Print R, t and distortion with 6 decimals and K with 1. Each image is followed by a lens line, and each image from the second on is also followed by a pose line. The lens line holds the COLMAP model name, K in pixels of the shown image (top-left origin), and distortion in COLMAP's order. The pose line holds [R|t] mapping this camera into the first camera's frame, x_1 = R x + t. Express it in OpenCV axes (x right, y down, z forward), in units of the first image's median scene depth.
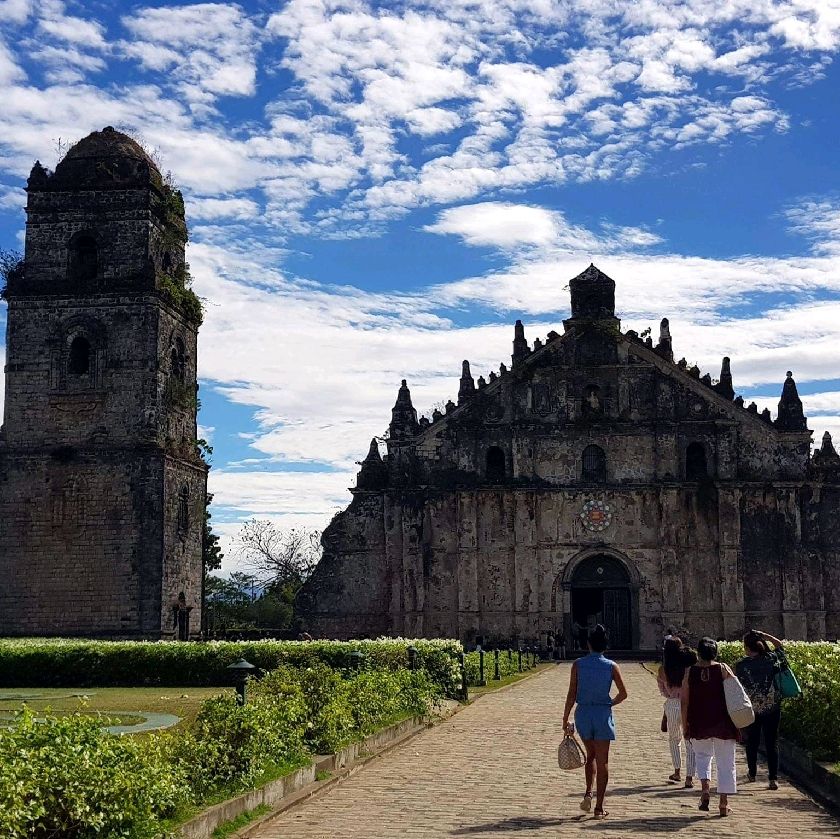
lens RADIAL K [[1447.5, 0, 391.8], [0, 1447.5, 418.1], [0, 0, 1]] dist [0.105675, -0.039172]
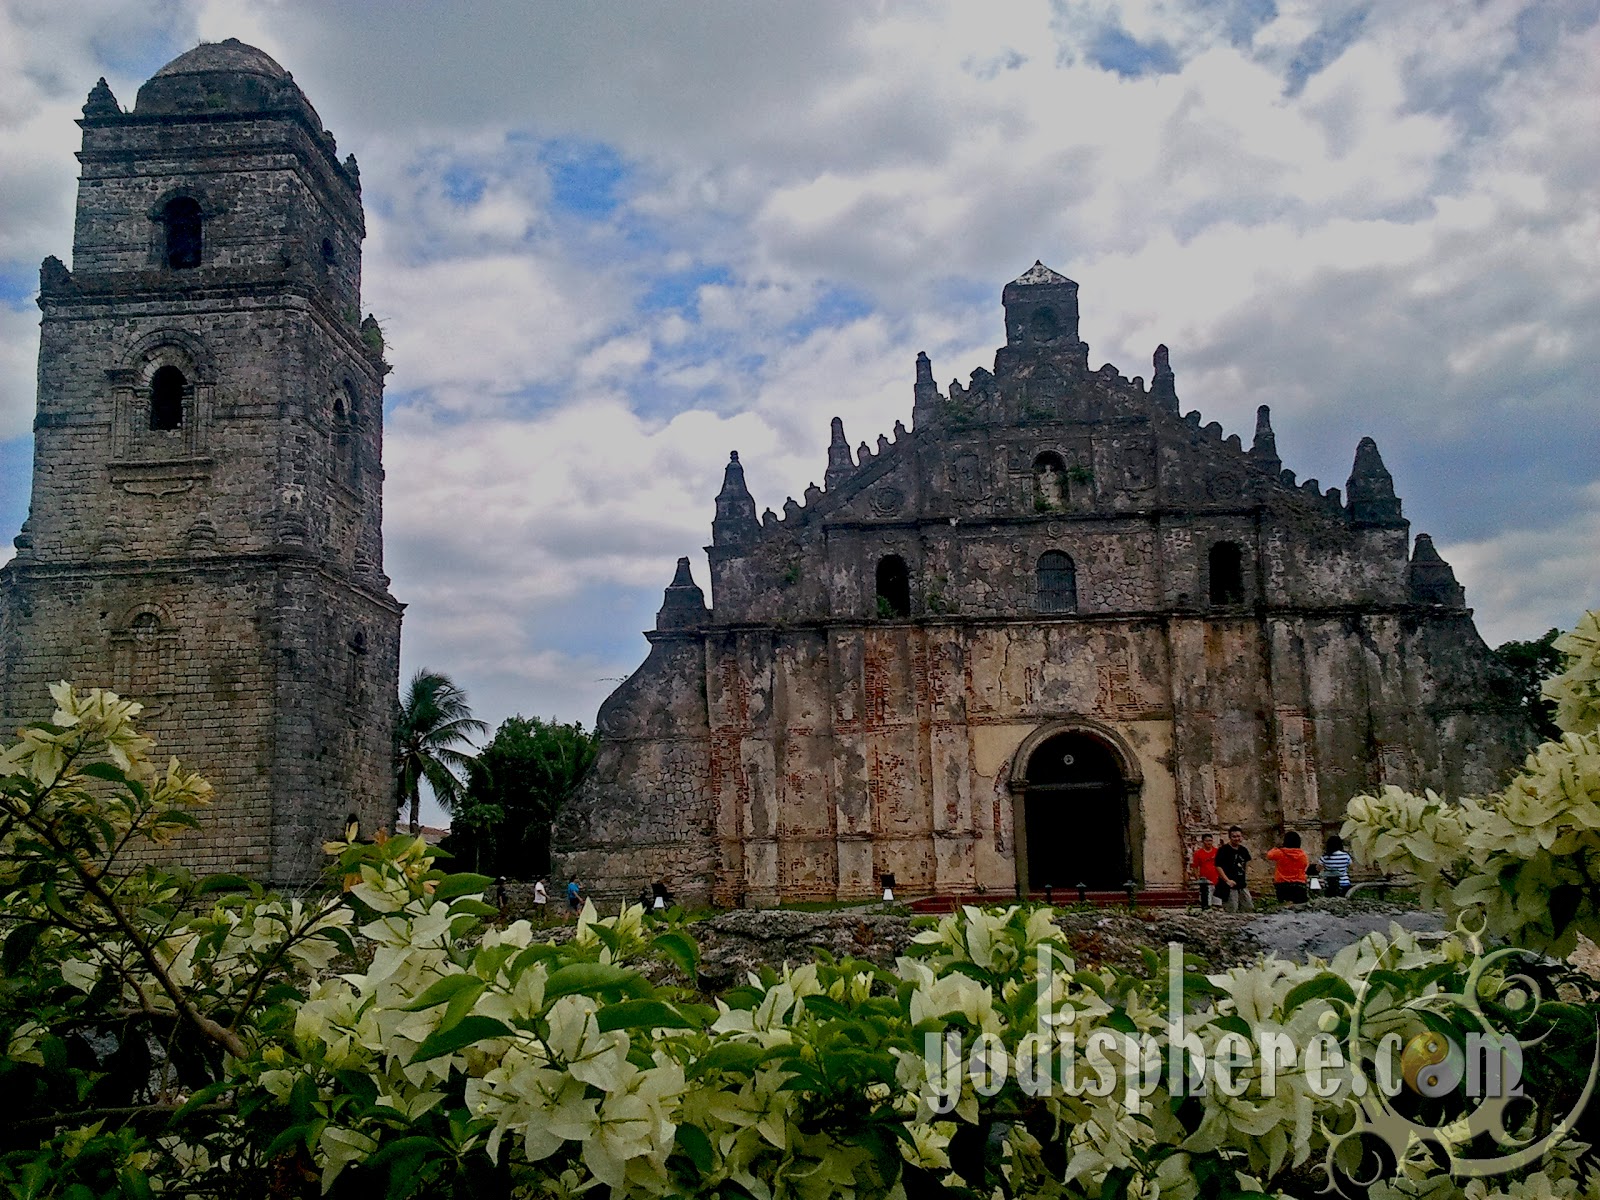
lens RADIAL K [[1568.4, 0, 800.0], [0, 1568.4, 600.0], [0, 0, 1]] dist [0.102658, -0.302149]
pose [[0.994457, -0.008678, 0.104782, -0.034239], [0.012311, 0.999344, -0.034071, 0.059859], [-0.104418, 0.035172, 0.993911, 0.364973]]
